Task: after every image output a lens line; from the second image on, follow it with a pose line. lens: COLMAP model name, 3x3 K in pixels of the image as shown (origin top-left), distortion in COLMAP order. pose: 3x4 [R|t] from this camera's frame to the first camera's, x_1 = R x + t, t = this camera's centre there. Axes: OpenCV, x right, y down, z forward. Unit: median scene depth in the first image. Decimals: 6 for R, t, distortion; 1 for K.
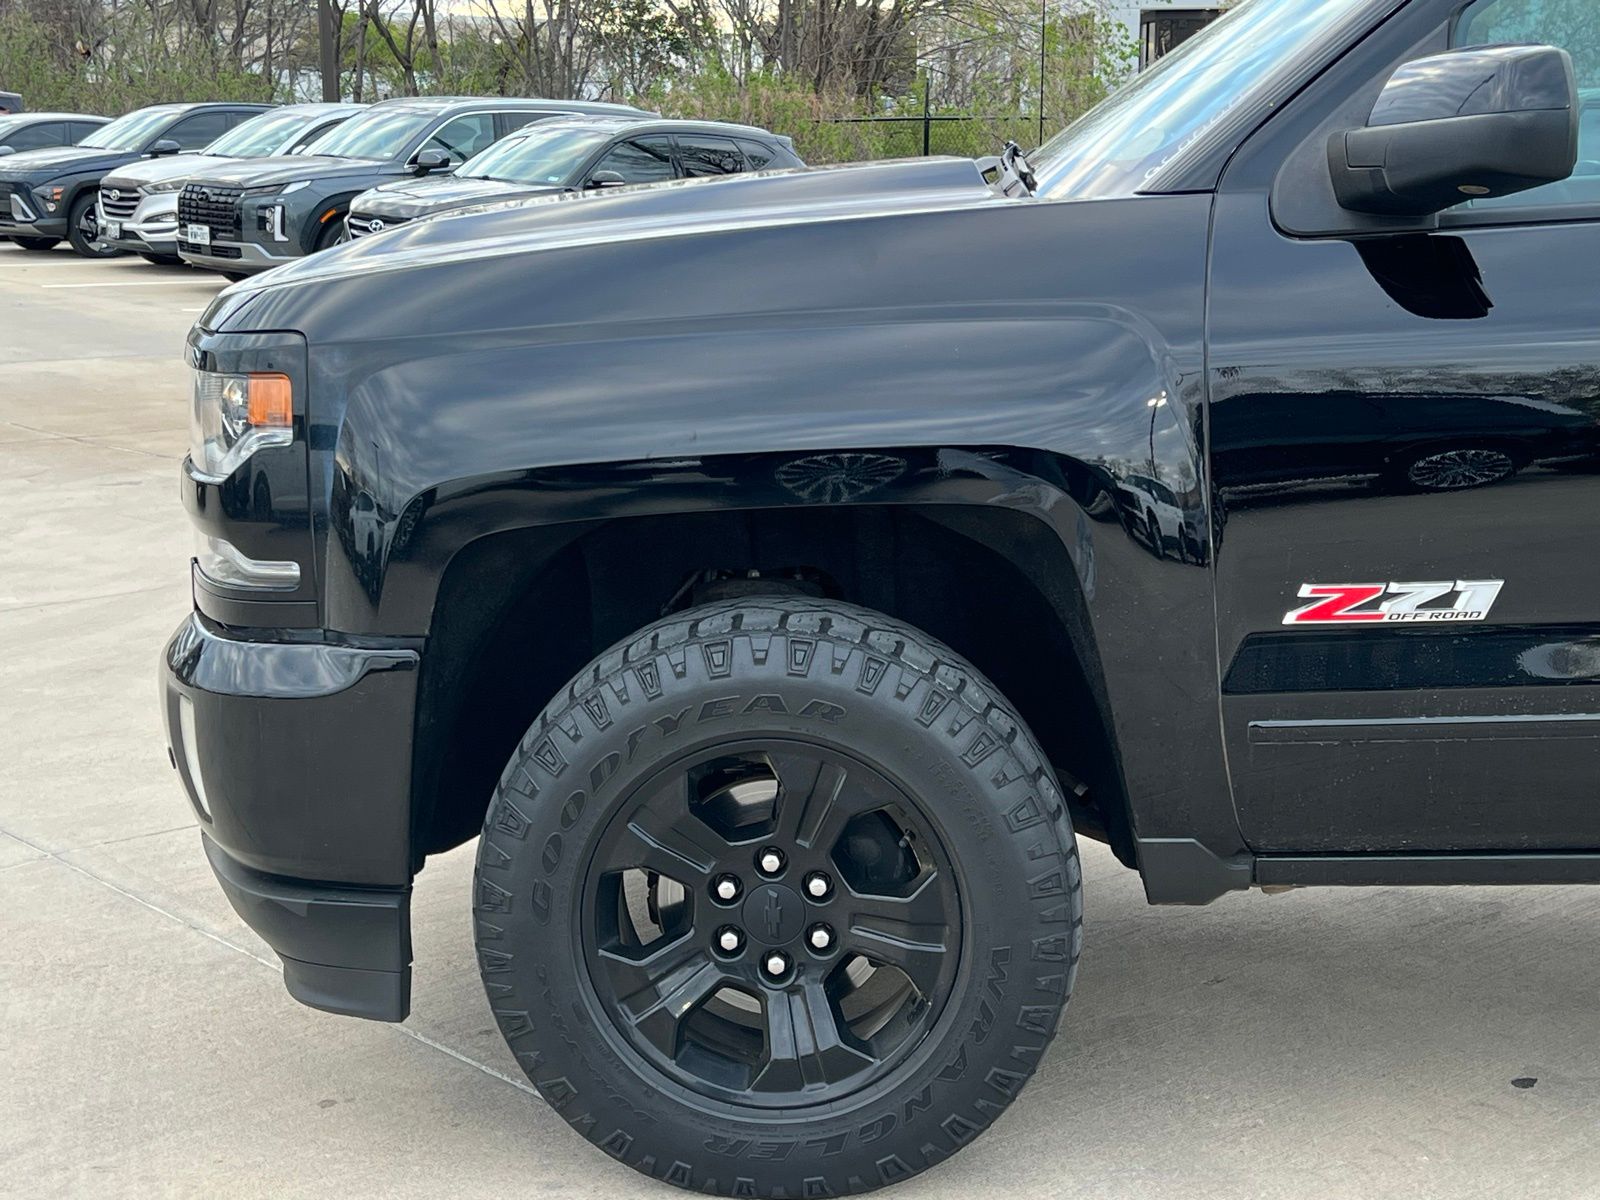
lens RADIAL K [[2385.7, 0, 808.7], [0, 2385.7, 590.3], [0, 0, 1]] dist [0.196537, -0.658721]
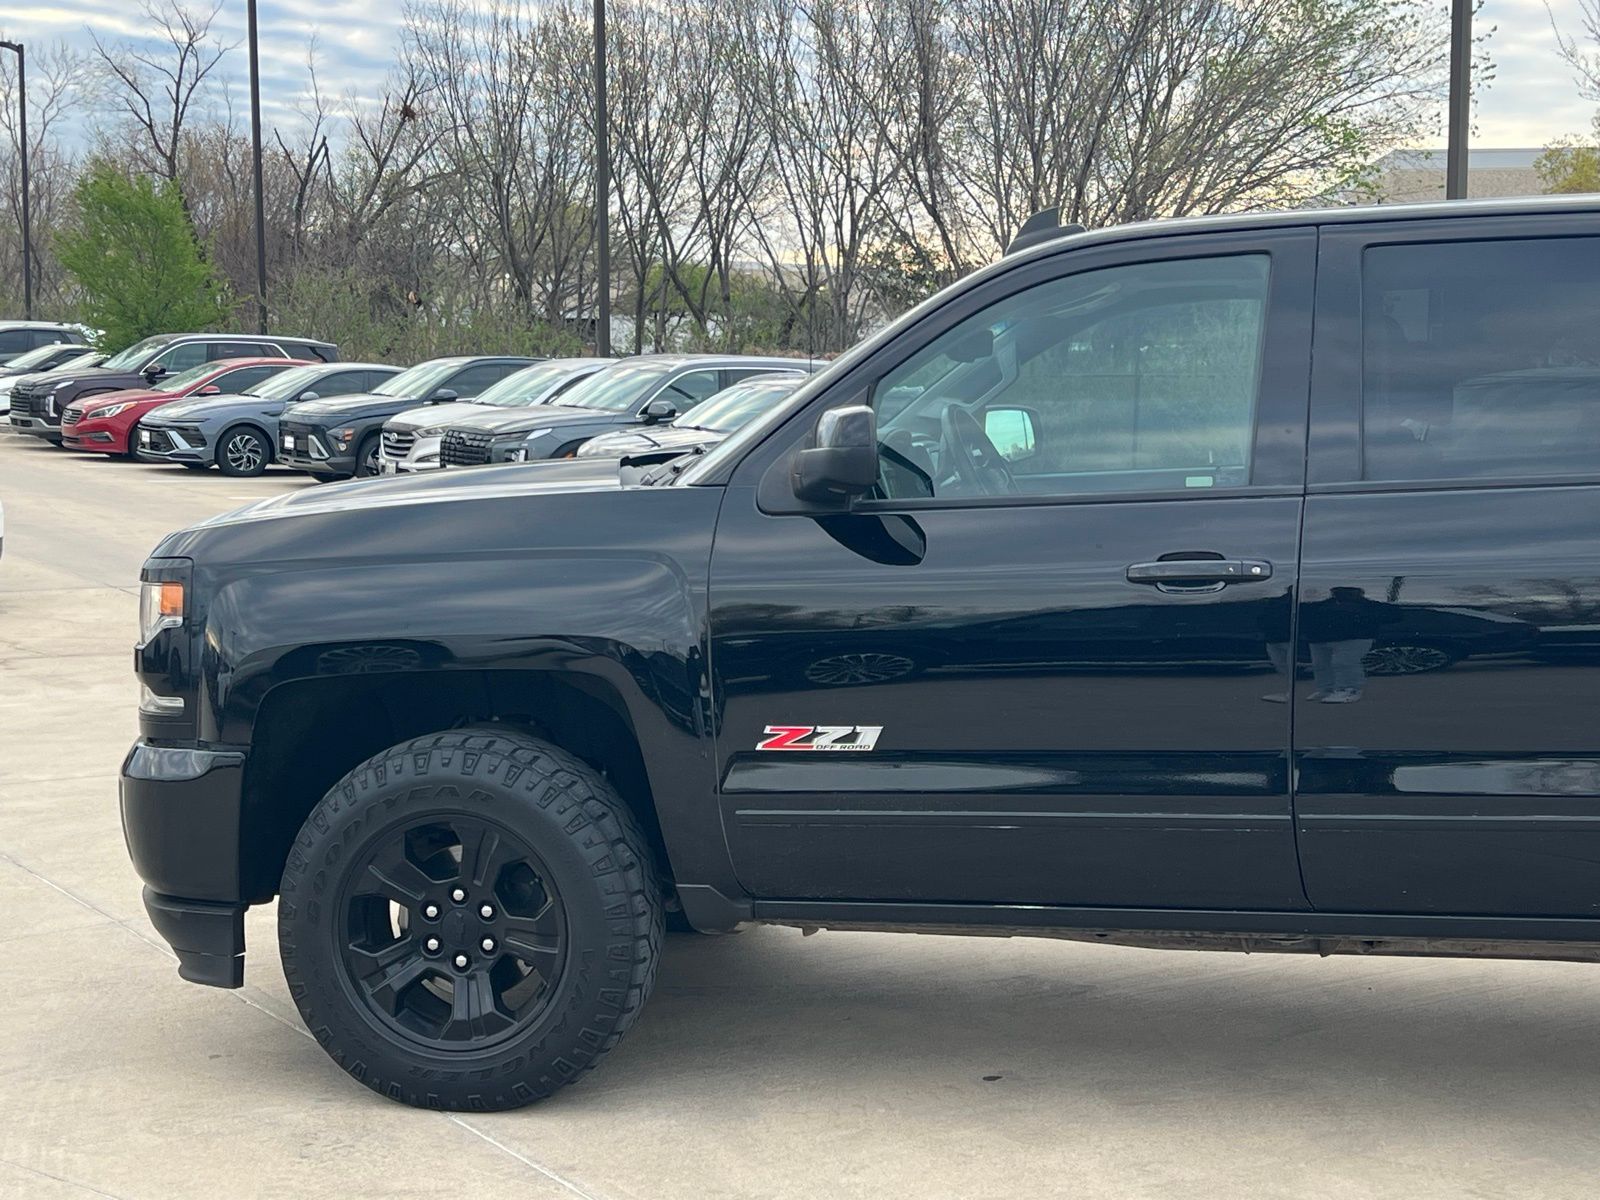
lens RADIAL K [[2373.8, 0, 809.5], [0, 2373.8, 611.3], [0, 0, 1]] dist [0.216364, -0.761957]
pose [[0.991095, 0.023831, -0.131010, 0.415858], [-0.035342, 0.995646, -0.086258, 0.054529], [0.128384, 0.090120, 0.987621, -0.553447]]
